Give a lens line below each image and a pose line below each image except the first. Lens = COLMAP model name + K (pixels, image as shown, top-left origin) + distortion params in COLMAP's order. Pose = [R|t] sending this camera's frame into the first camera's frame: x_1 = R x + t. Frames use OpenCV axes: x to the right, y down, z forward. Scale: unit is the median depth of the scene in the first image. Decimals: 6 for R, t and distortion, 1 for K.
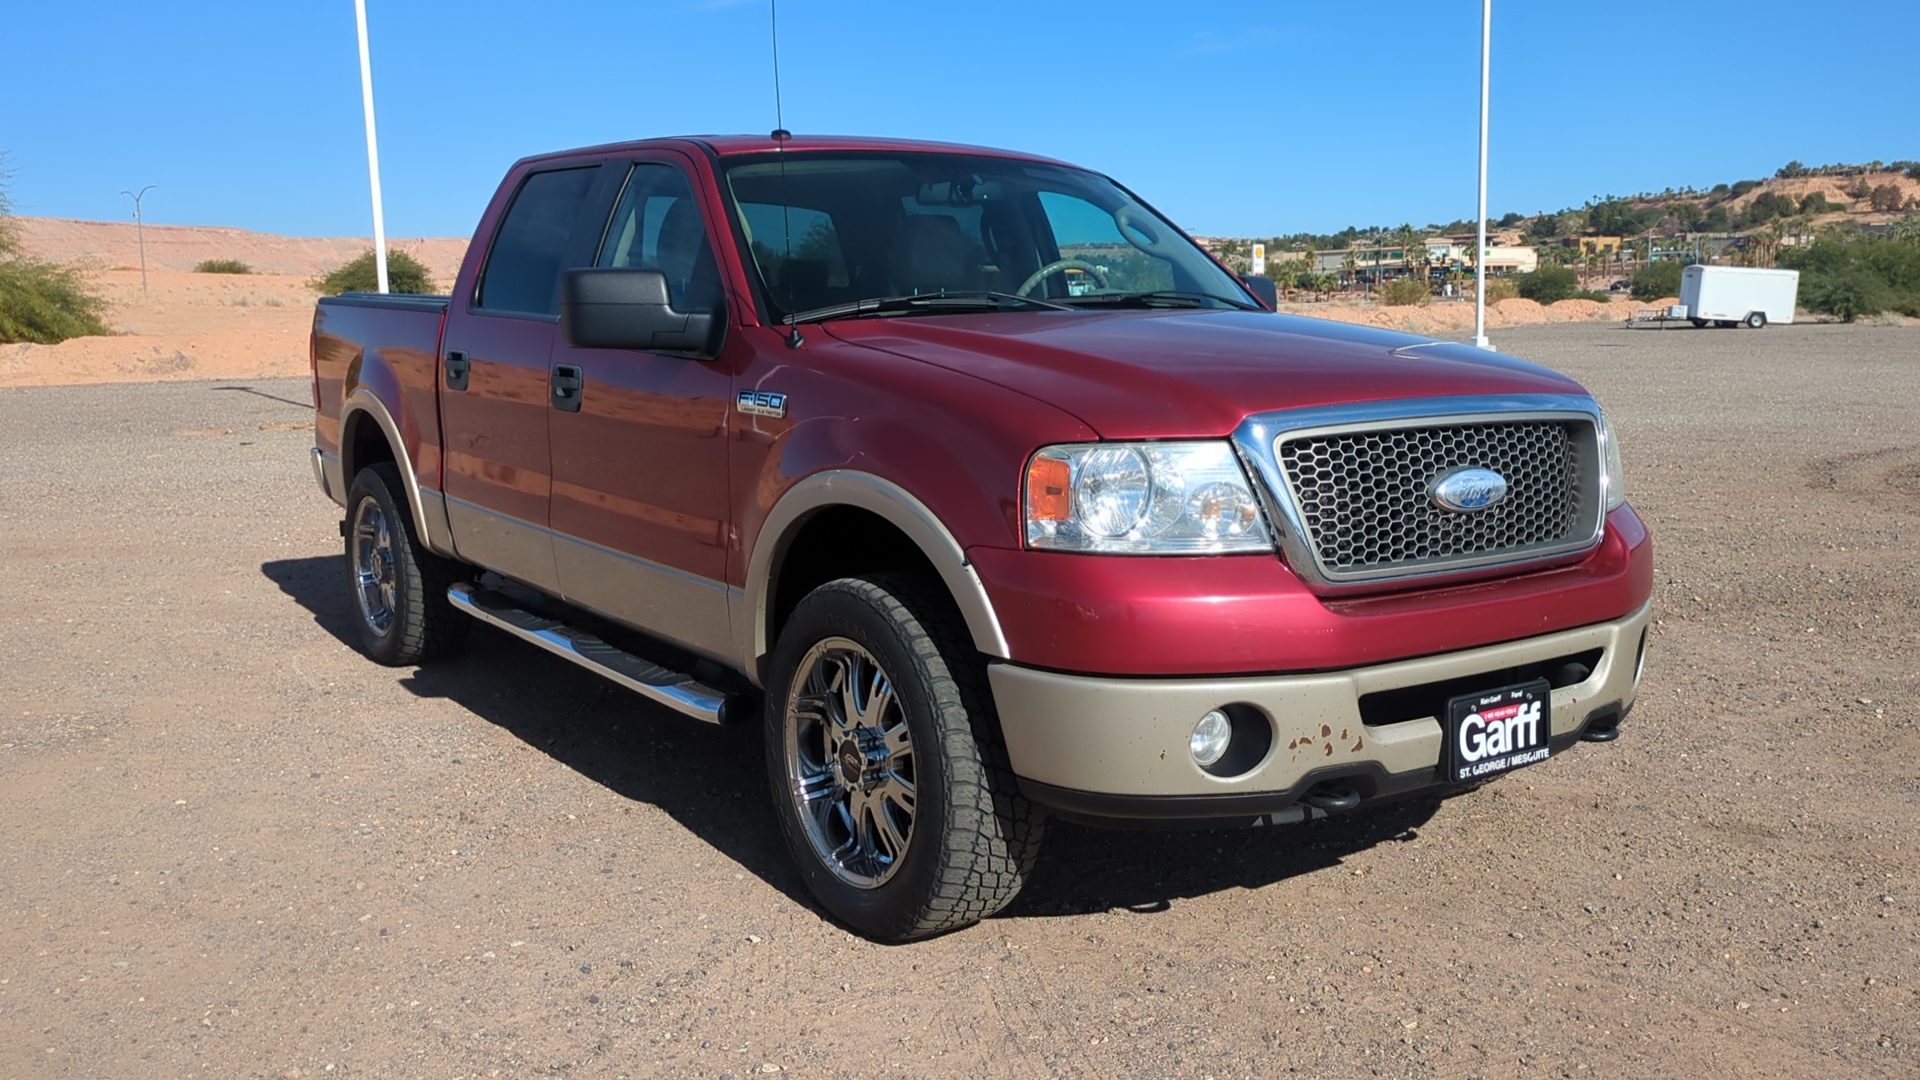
lens RADIAL K [[1648.2, 0, 982.3], [0, 1648.2, 540.0], [0, 0, 1]] dist [0.057229, -0.059119]
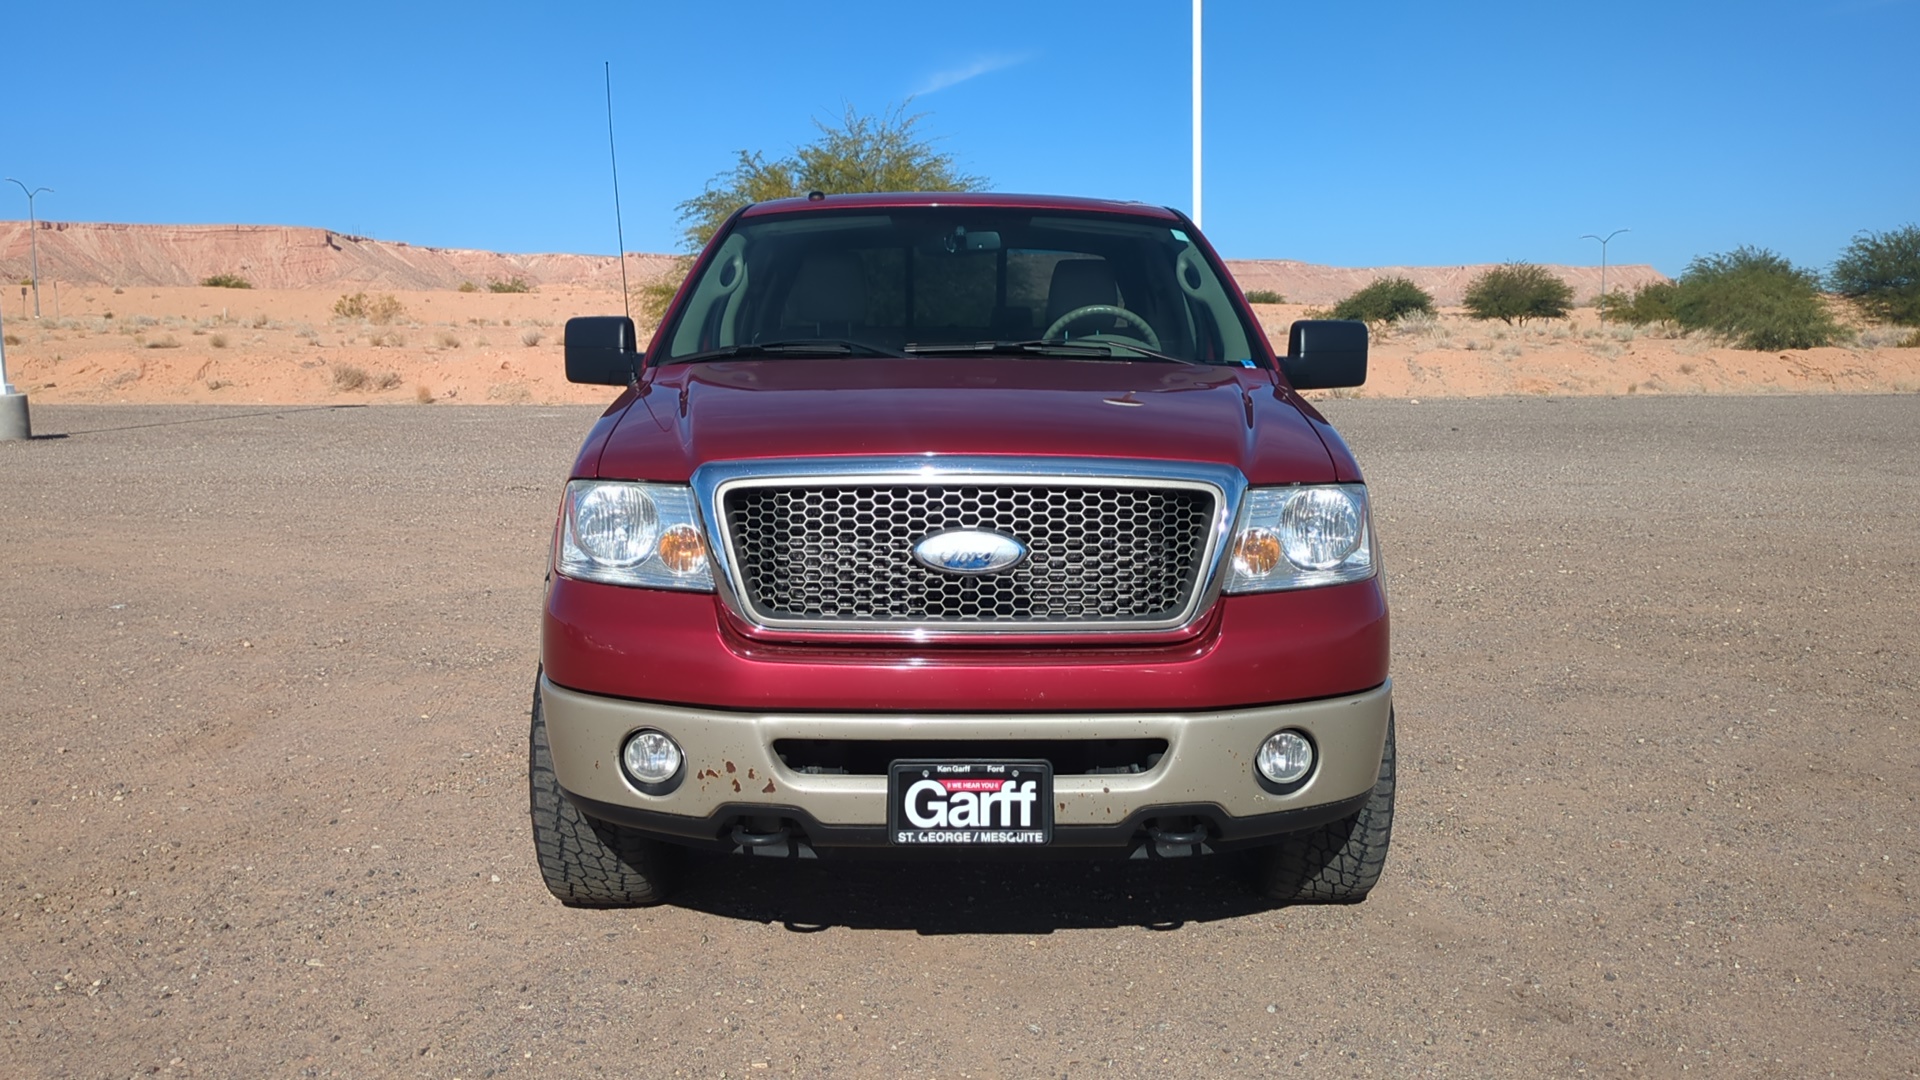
lens RADIAL K [[1648.2, 0, 982.3], [0, 1648.2, 540.0], [0, 0, 1]] dist [0.057229, -0.059119]
pose [[0.818172, 0.074041, -0.570187, 0.858755], [-0.082493, 0.996531, 0.011032, -0.049140], [0.569025, 0.038010, 0.821441, 0.209045]]
